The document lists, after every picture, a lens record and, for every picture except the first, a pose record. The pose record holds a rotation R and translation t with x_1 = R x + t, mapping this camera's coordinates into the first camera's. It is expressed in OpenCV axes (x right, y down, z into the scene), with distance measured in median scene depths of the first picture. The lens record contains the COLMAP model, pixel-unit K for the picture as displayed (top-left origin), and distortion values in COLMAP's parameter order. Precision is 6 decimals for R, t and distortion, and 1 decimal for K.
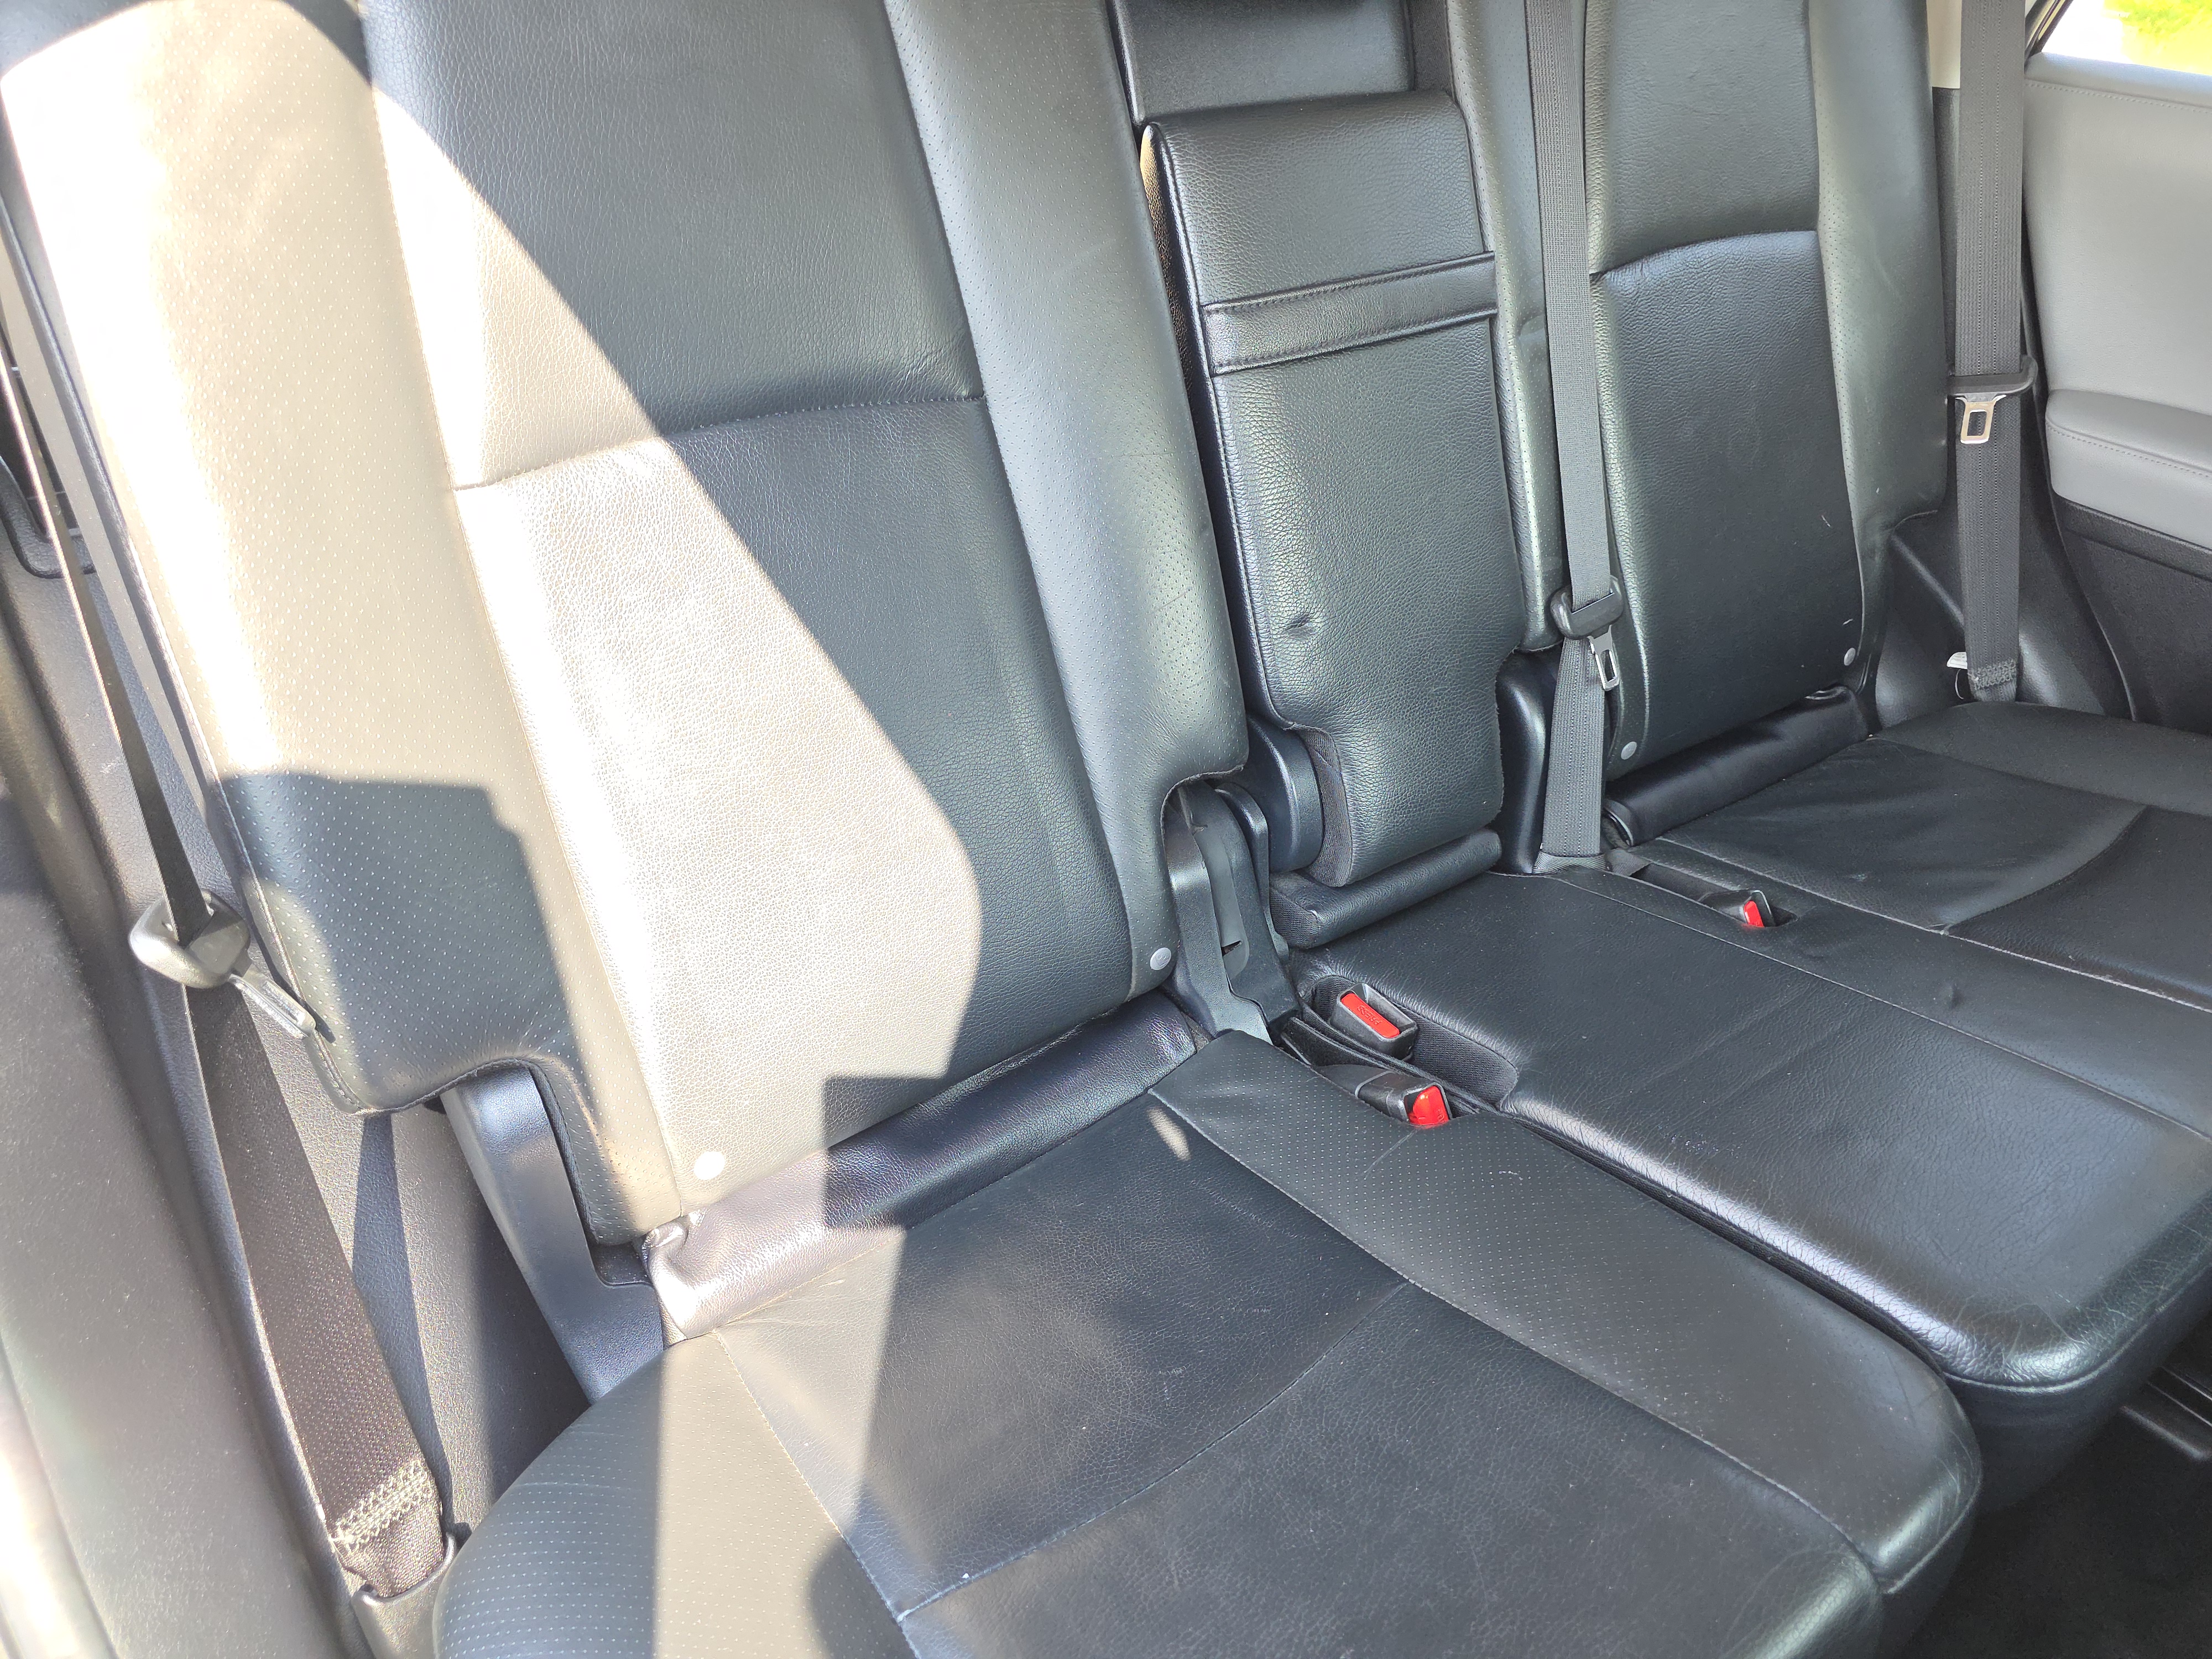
lens RADIAL K [[1463.3, 0, 1106.4], [0, 1463.3, 832.8], [0, 0, 1]] dist [0.000794, -0.001684]
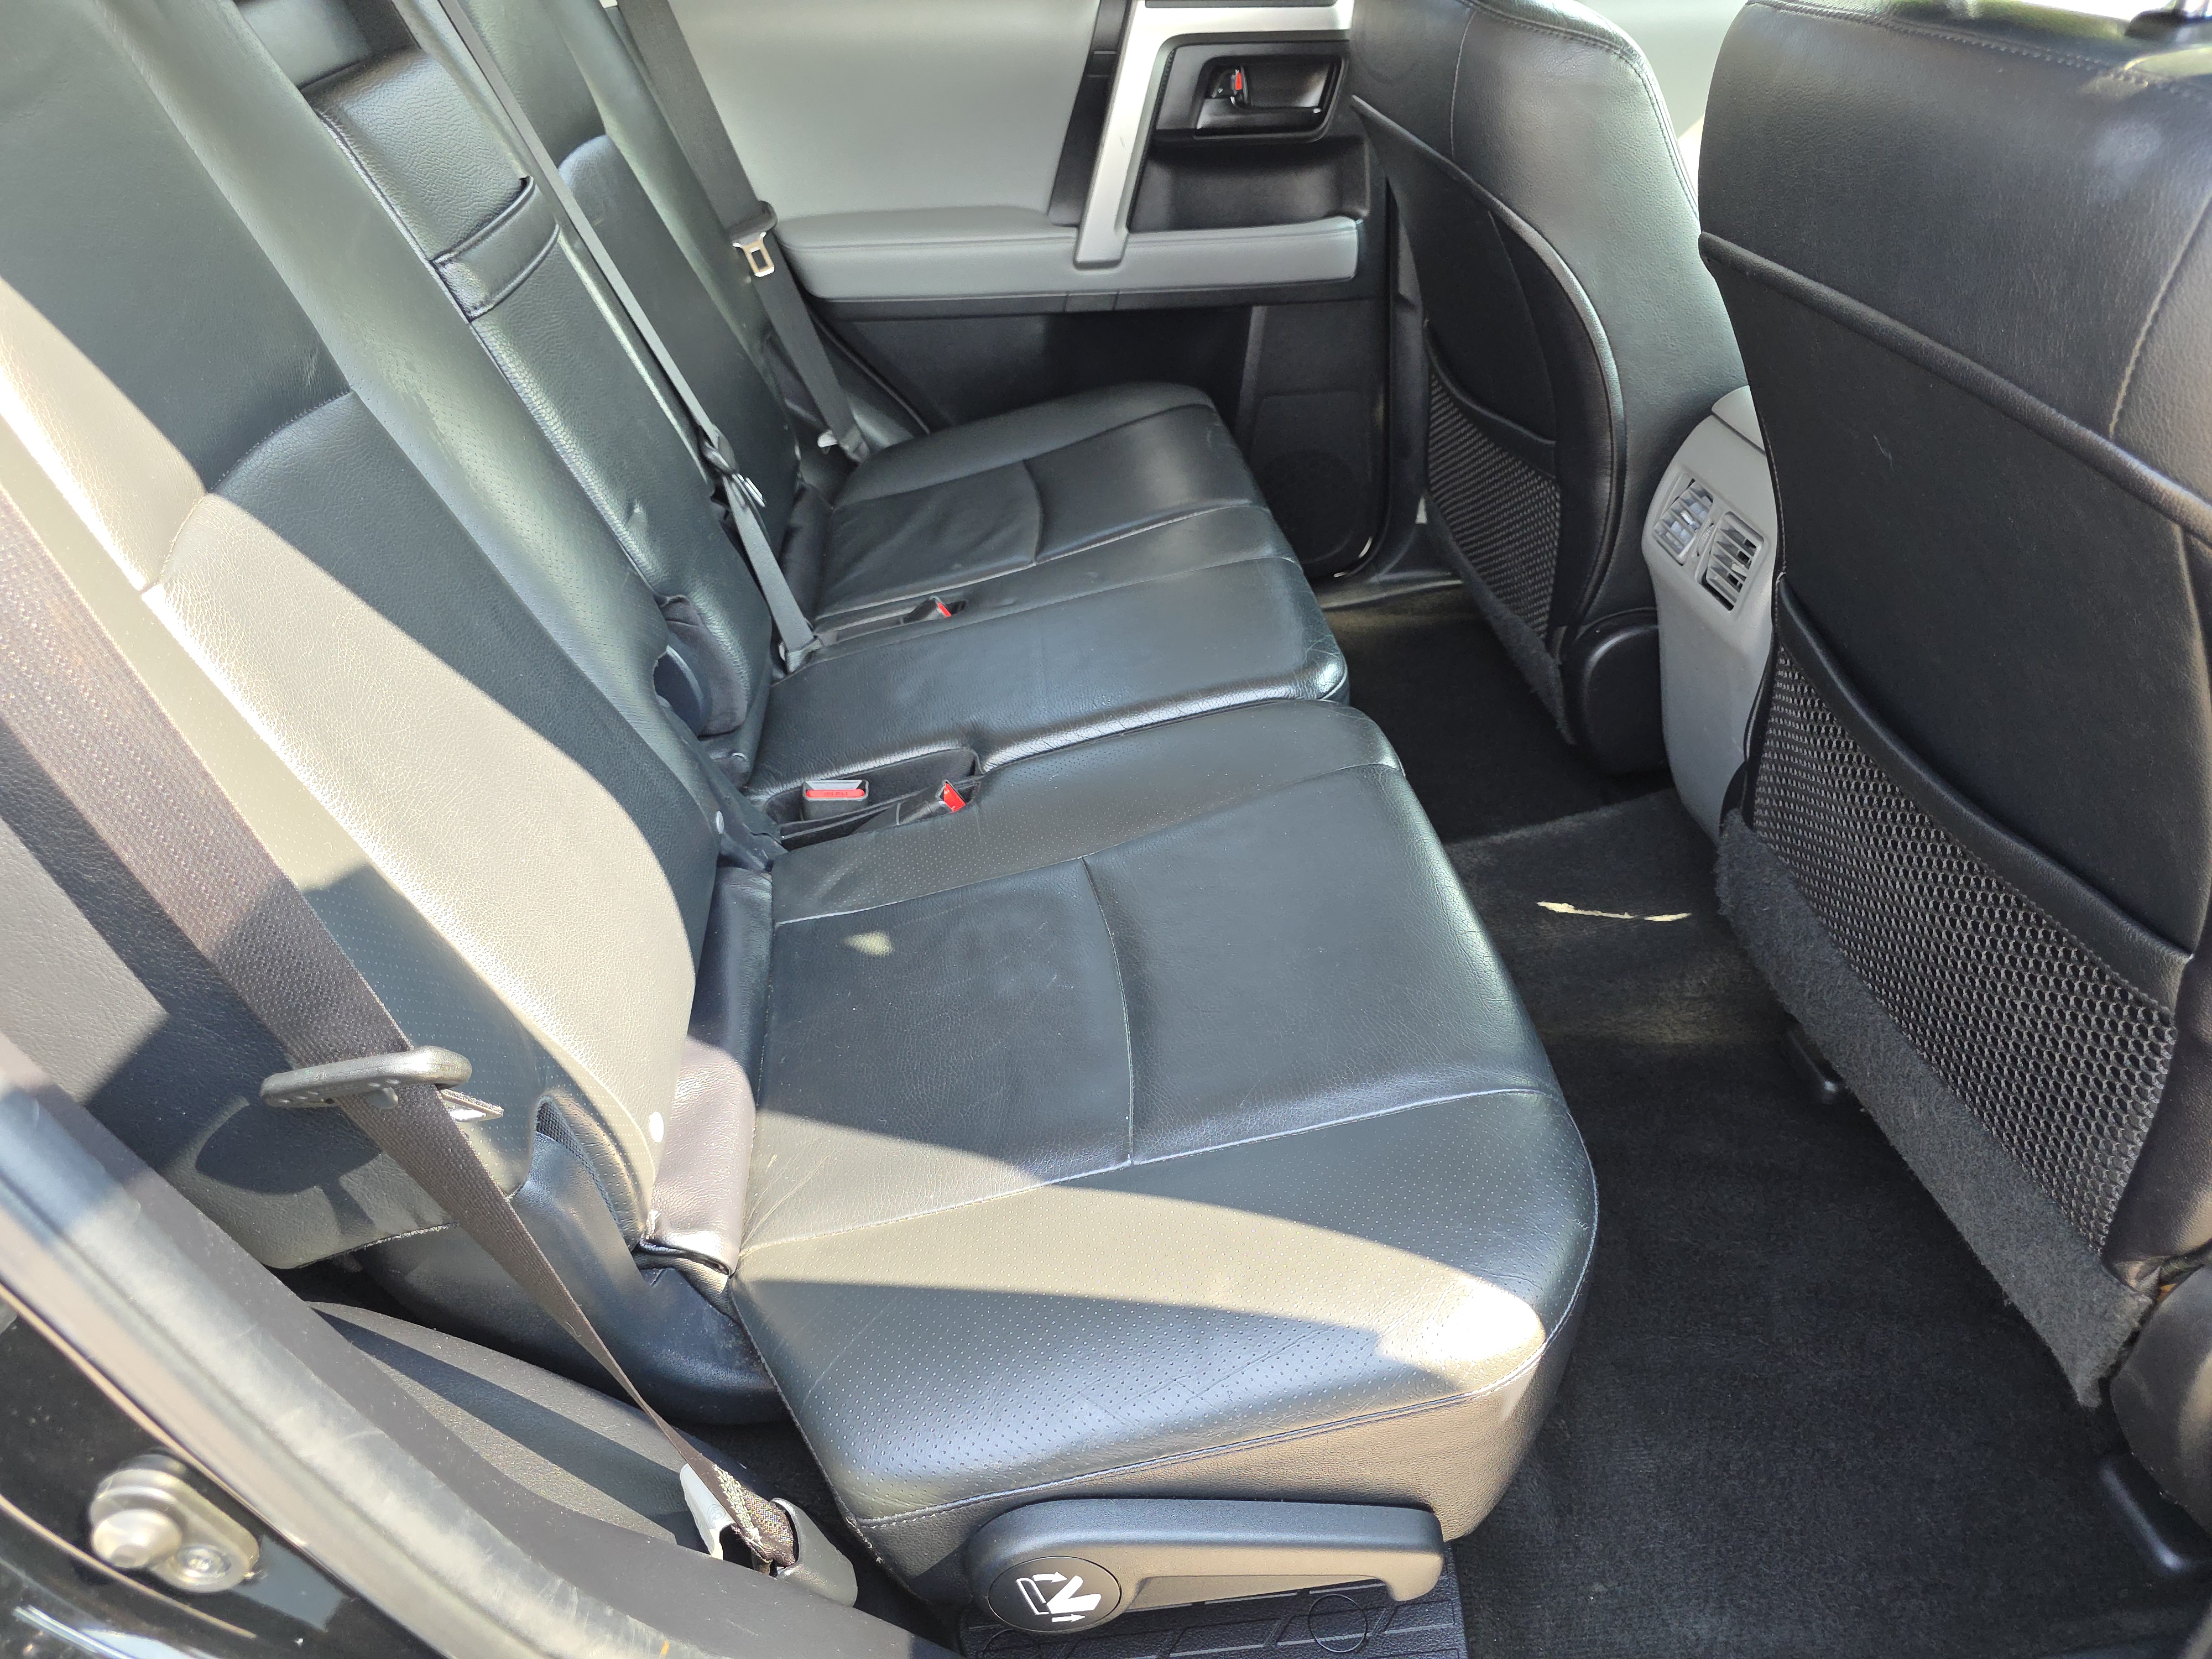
lens RADIAL K [[1463.3, 0, 1110.9], [0, 1463.3, 827.7], [0, 0, 1]] dist [0.000794, -0.001684]
pose [[0.515097, -0.512505, 0.687032, -0.516142], [0.508649, 0.827926, 0.236252, -0.019013], [-0.689892, 0.227765, 0.687147, 0.028747]]
